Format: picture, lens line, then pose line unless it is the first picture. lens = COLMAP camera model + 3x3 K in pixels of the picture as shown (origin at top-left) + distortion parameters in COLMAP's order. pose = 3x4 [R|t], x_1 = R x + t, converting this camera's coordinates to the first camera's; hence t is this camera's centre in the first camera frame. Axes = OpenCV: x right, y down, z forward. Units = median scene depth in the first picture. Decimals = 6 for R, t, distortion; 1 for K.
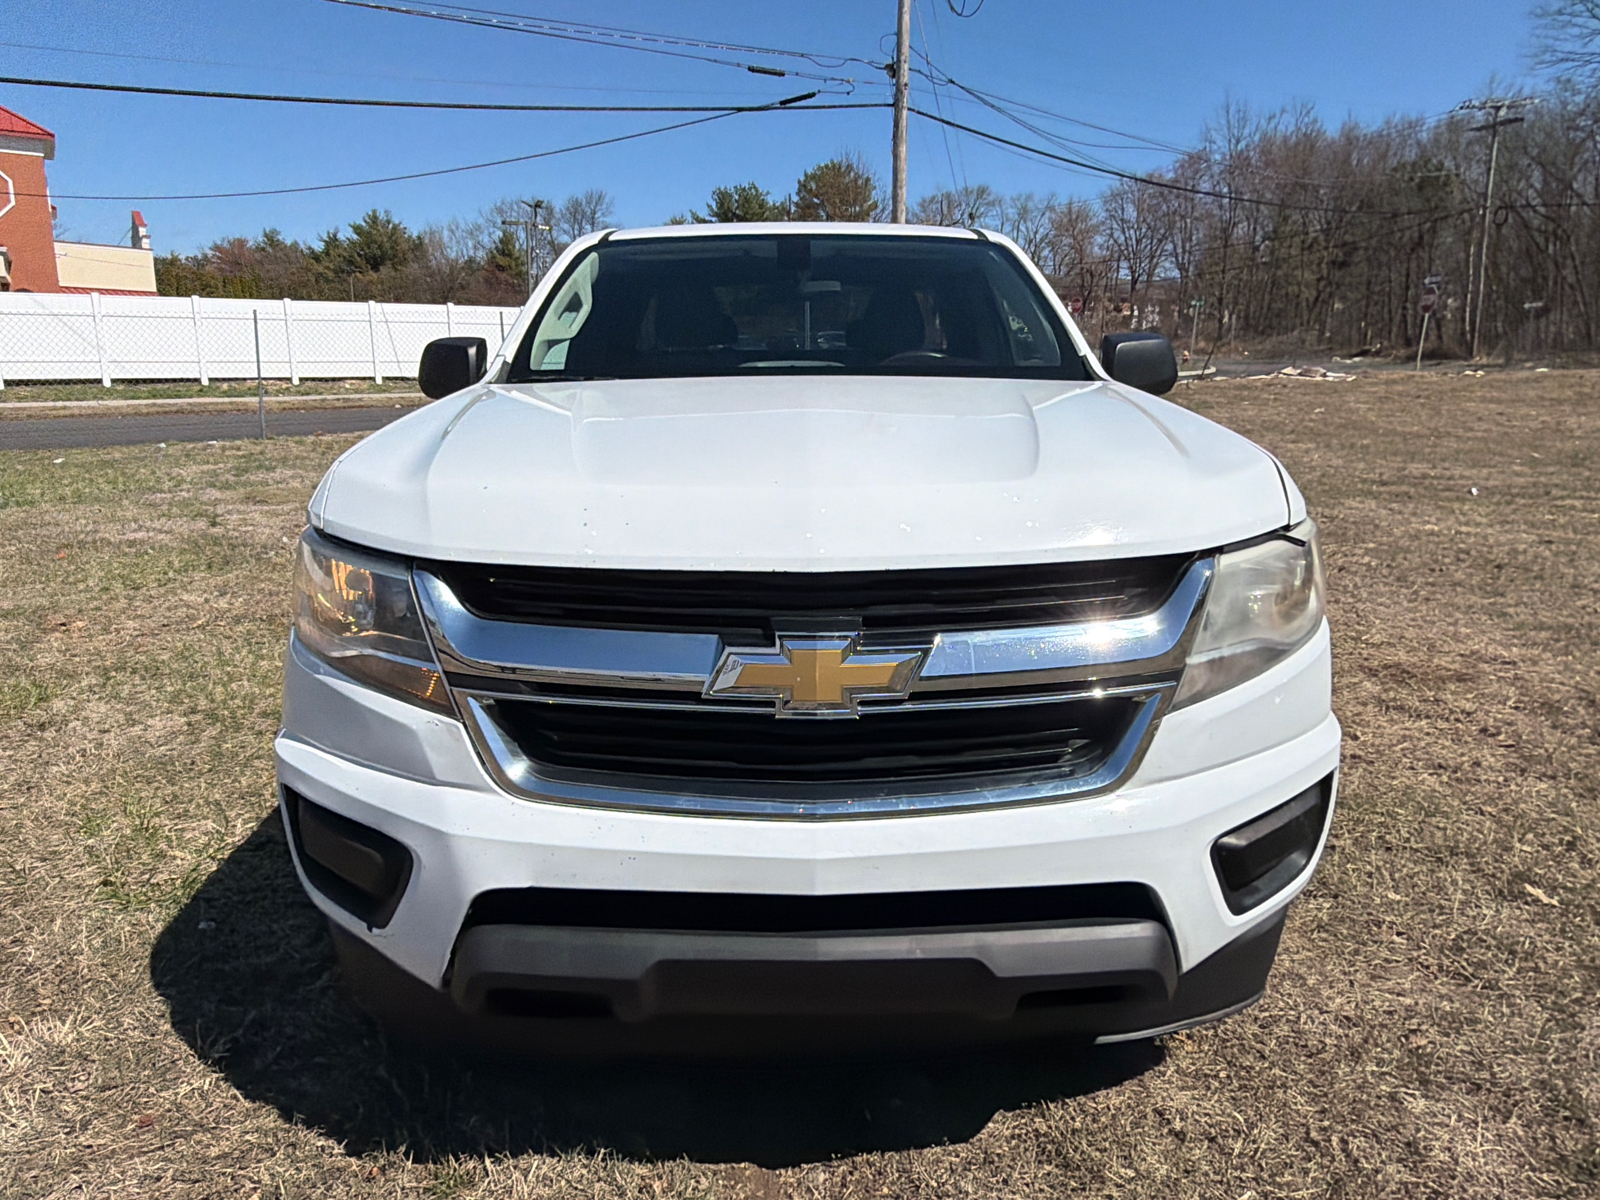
lens RADIAL K [[1070.2, 0, 797.2], [0, 1070.2, 603.9], [0, 0, 1]] dist [-0.000516, 0.001980]
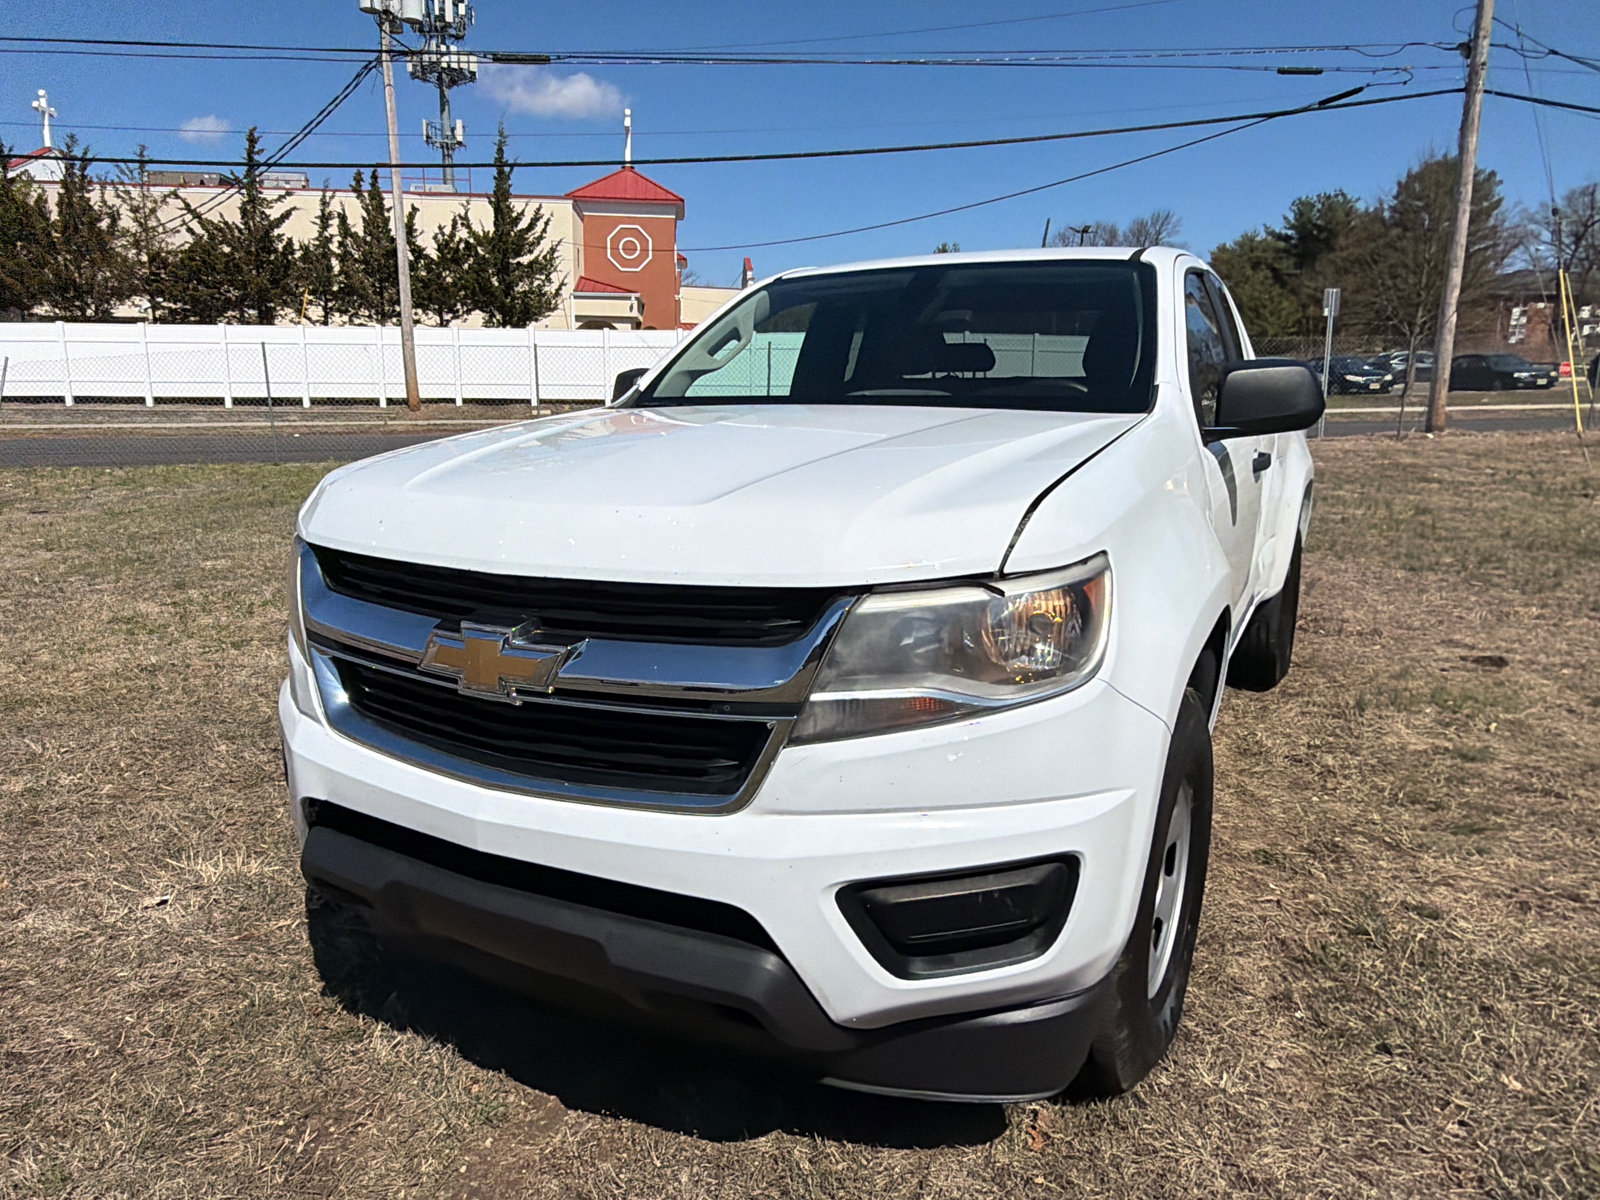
lens RADIAL K [[1070.2, 0, 797.2], [0, 1070.2, 603.9], [0, 0, 1]] dist [-0.000516, 0.001980]
pose [[0.879619, 0.096381, -0.465813, 0.050319], [-0.106221, 0.994329, 0.005153, -0.002235], [0.463668, 0.044946, 0.884868, 0.007339]]
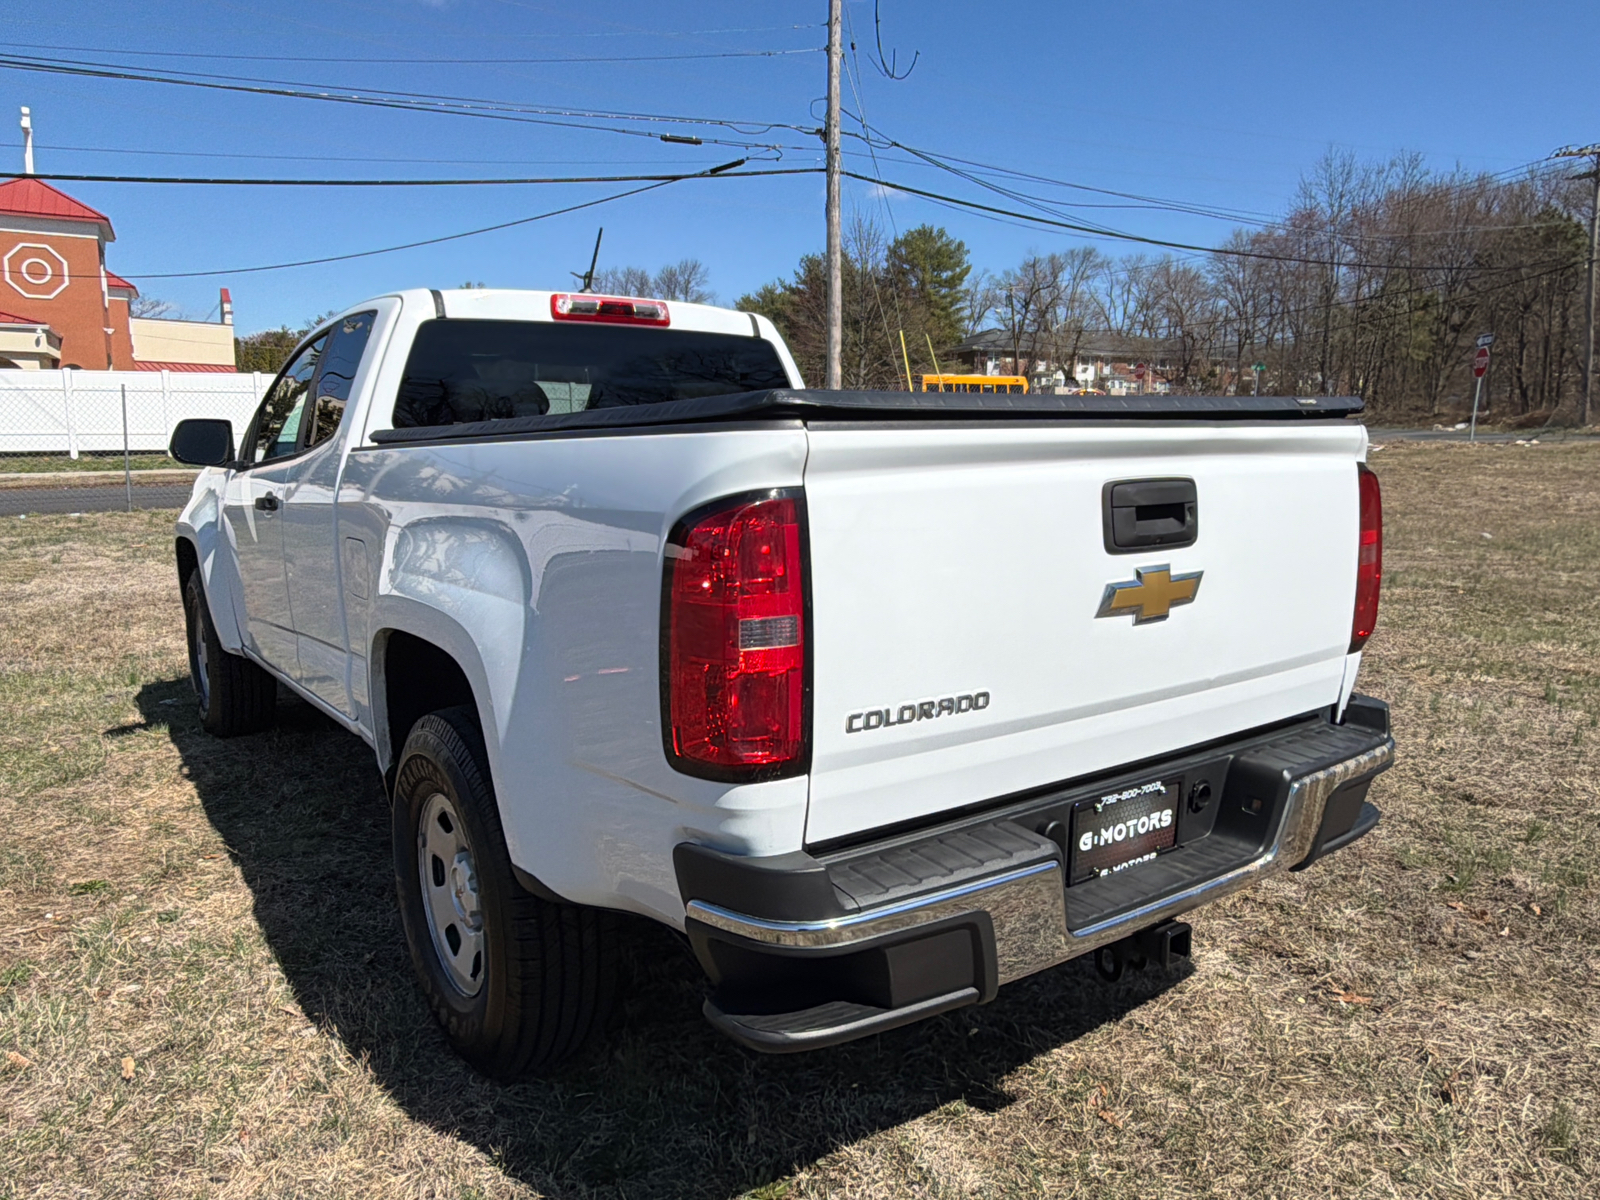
lens RADIAL K [[1126.7, 0, 798.0], [0, 1126.7, 601.0], [0, 0, 1]] dist [-0.000368, 0.001671]
pose [[0.994702, 0.012432, -0.102048, 0.148776], [-0.019784, 0.997255, -0.071351, -0.004871], [0.100881, 0.072992, 0.992217, 0.015767]]
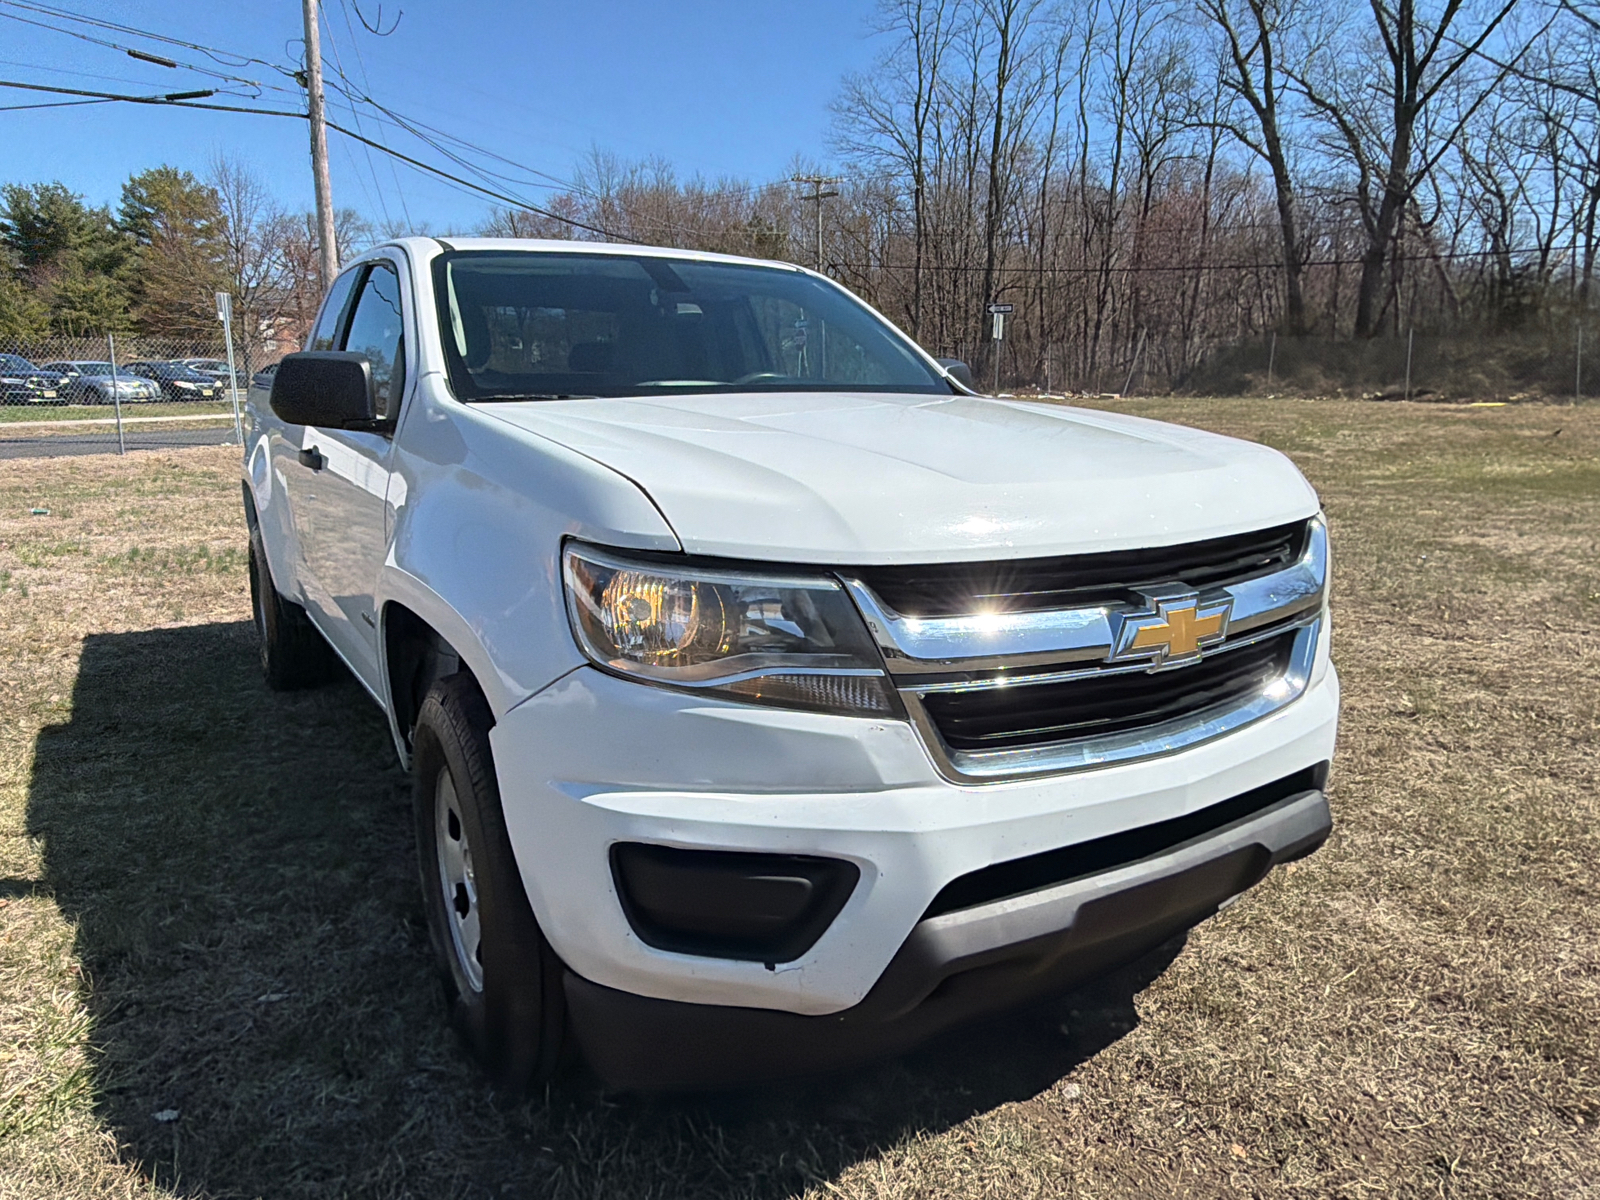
lens RADIAL K [[1069.2, 0, 800.0], [0, 1069.2, 604.9], [0, 0, 1]] dist [-0.007851, 0.006816]
pose [[0.851751, -0.103533, 0.513616, -0.056471], [0.117264, 0.993084, 0.005720, -0.001096], [-0.510656, 0.055356, 0.858001, 0.011010]]
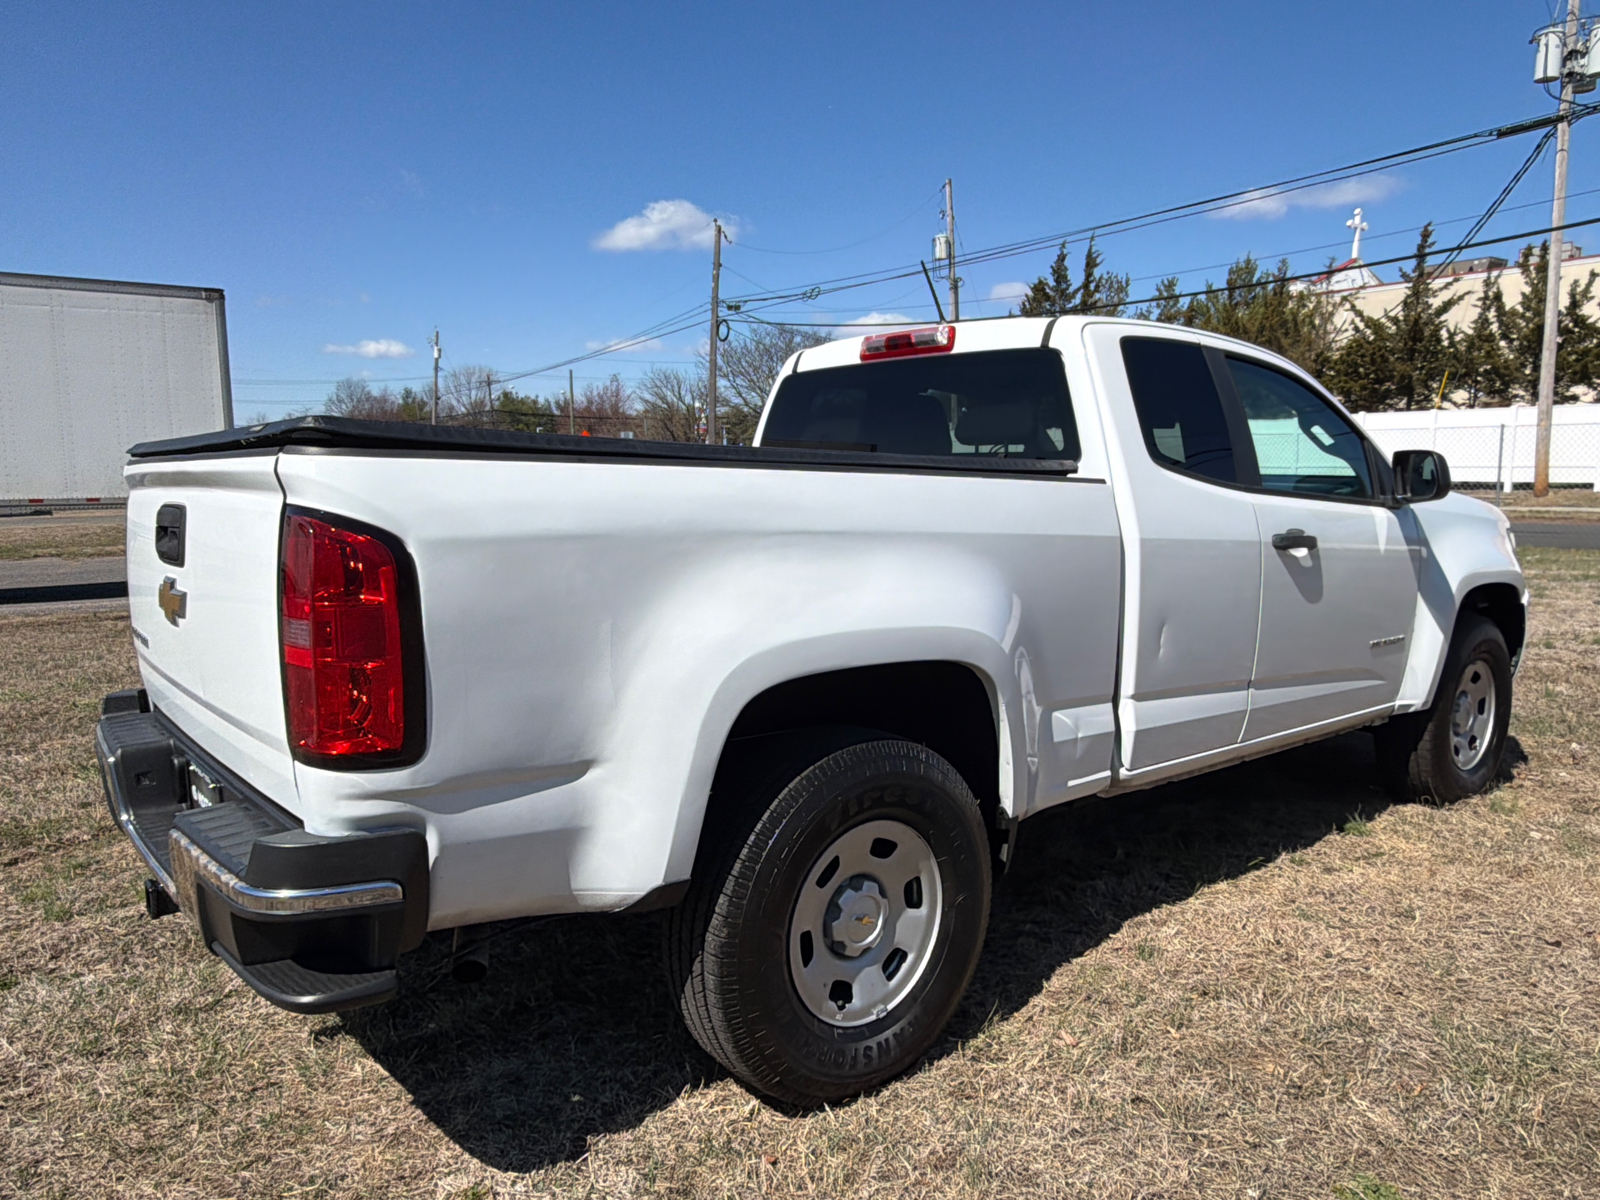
lens RADIAL K [[1126.7, 0, 798.0], [0, 1126.7, 601.0], [0, 0, 1]] dist [-0.000368, 0.001671]
pose [[-0.037864, 0.114831, -0.992663, 0.261264], [-0.216890, 0.968751, 0.120338, -0.035351], [0.975462, 0.219855, -0.011775, 0.154151]]
